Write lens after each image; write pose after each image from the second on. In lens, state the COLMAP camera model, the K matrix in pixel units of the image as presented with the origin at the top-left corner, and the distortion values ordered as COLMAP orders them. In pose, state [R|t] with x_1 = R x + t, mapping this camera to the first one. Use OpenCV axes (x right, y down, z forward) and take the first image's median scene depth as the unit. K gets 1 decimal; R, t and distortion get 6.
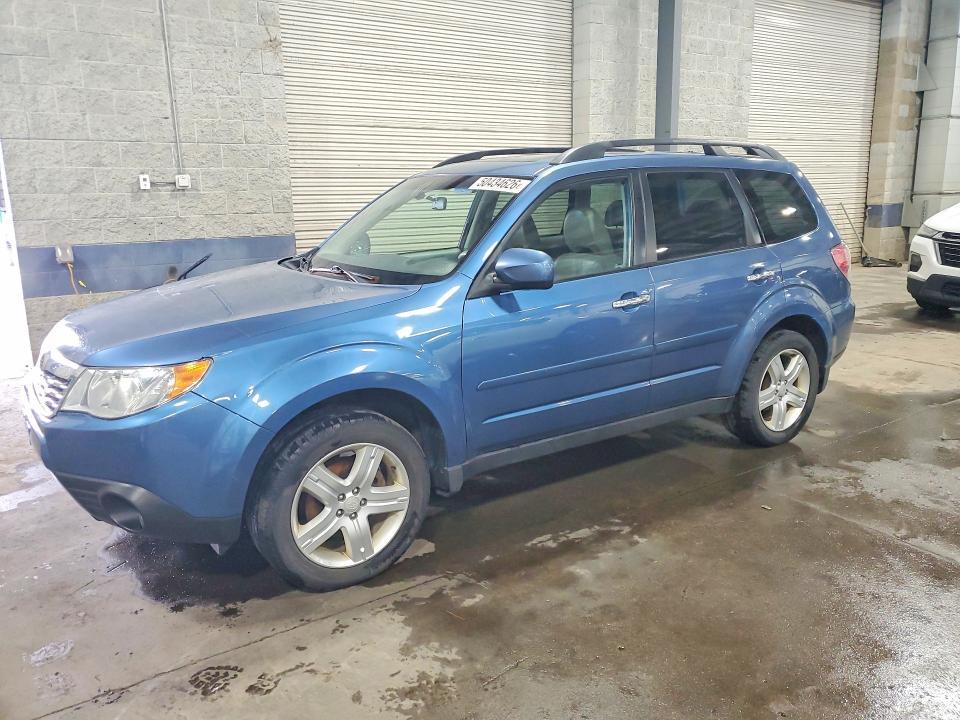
lens RADIAL K [[765.1, 0, 481.0], [0, 765.1, 355.3], [0, 0, 1]] dist [0.012139, 0.016842]
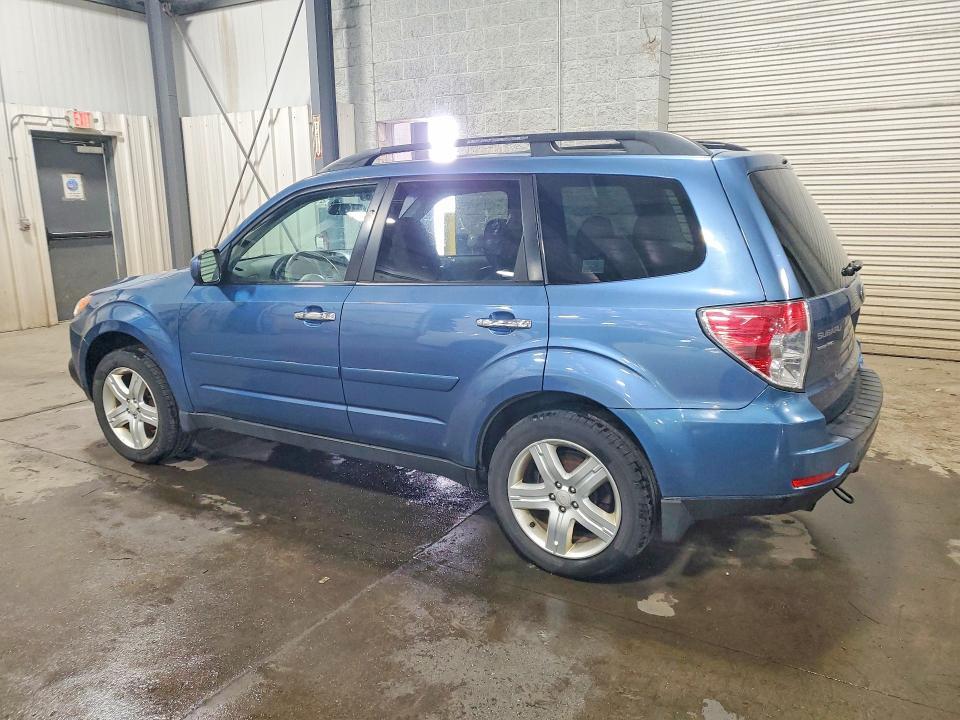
lens RADIAL K [[765.1, 0, 481.4], [0, 765.1, 363.2], [0, 0, 1]] dist [0.012139, 0.016842]
pose [[0.401119, 0.207587, -0.892195, 1.176104], [-0.188597, 0.971832, 0.141326, -0.191275], [0.896401, 0.111576, 0.428970, 0.786667]]
